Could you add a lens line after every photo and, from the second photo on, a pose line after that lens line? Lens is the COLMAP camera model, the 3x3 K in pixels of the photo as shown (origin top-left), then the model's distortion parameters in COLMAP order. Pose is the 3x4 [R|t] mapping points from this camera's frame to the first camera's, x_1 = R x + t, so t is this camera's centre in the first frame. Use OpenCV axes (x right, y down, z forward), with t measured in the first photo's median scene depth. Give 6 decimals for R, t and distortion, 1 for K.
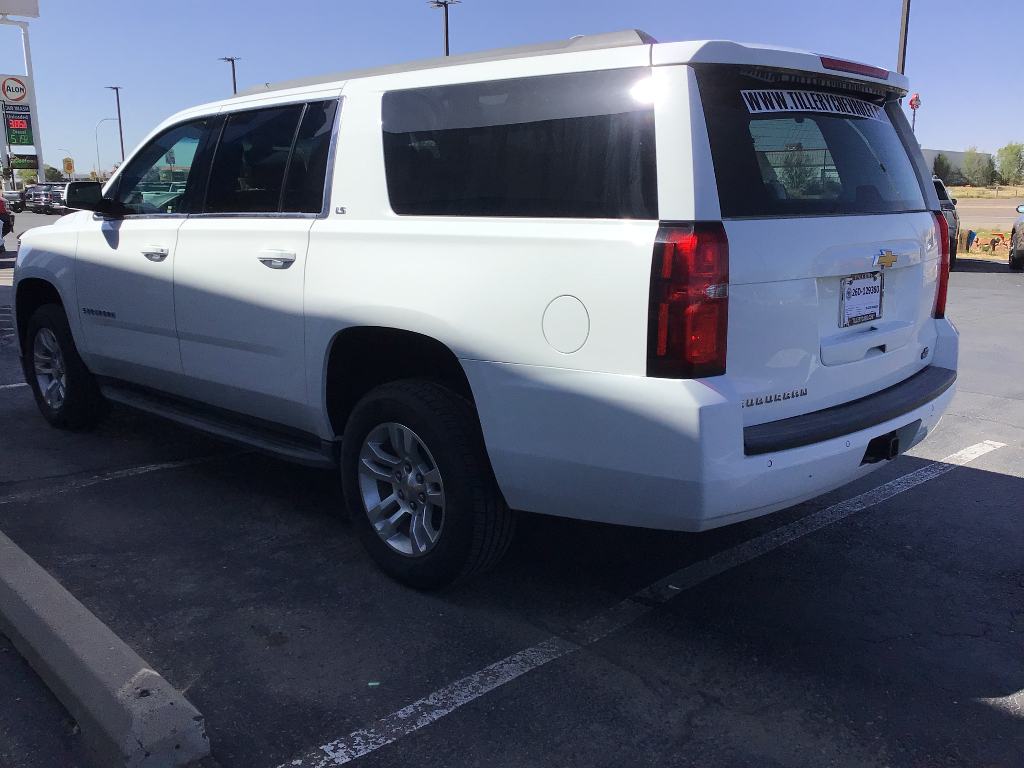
lens RADIAL K [[921.2, 0, 508.2], [0, 921.2, 384.6], [0, 0, 1]] dist [0.038621, -0.016108]
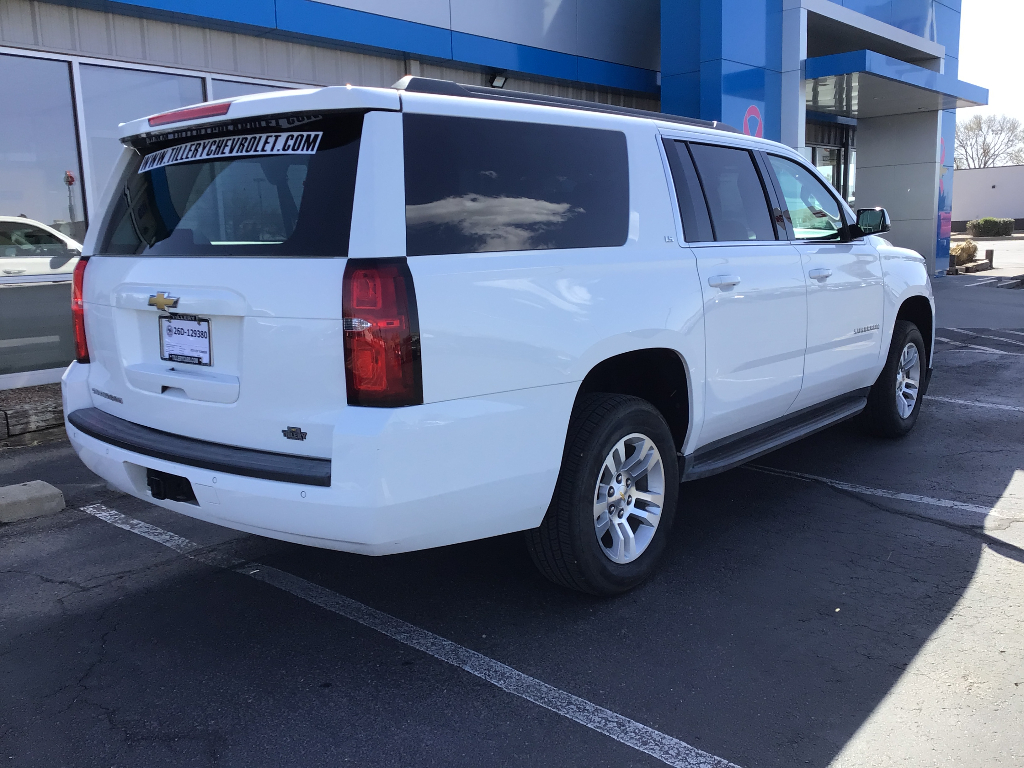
lens RADIAL K [[921.2, 0, 511.6], [0, 921.2, 385.3], [0, 0, 1]] dist [0.038621, -0.016108]
pose [[0.060307, 0.160081, -0.985260, 1.432201], [-0.165052, 0.975068, 0.148322, -0.257105], [0.984439, 0.153675, 0.085225, 1.295551]]
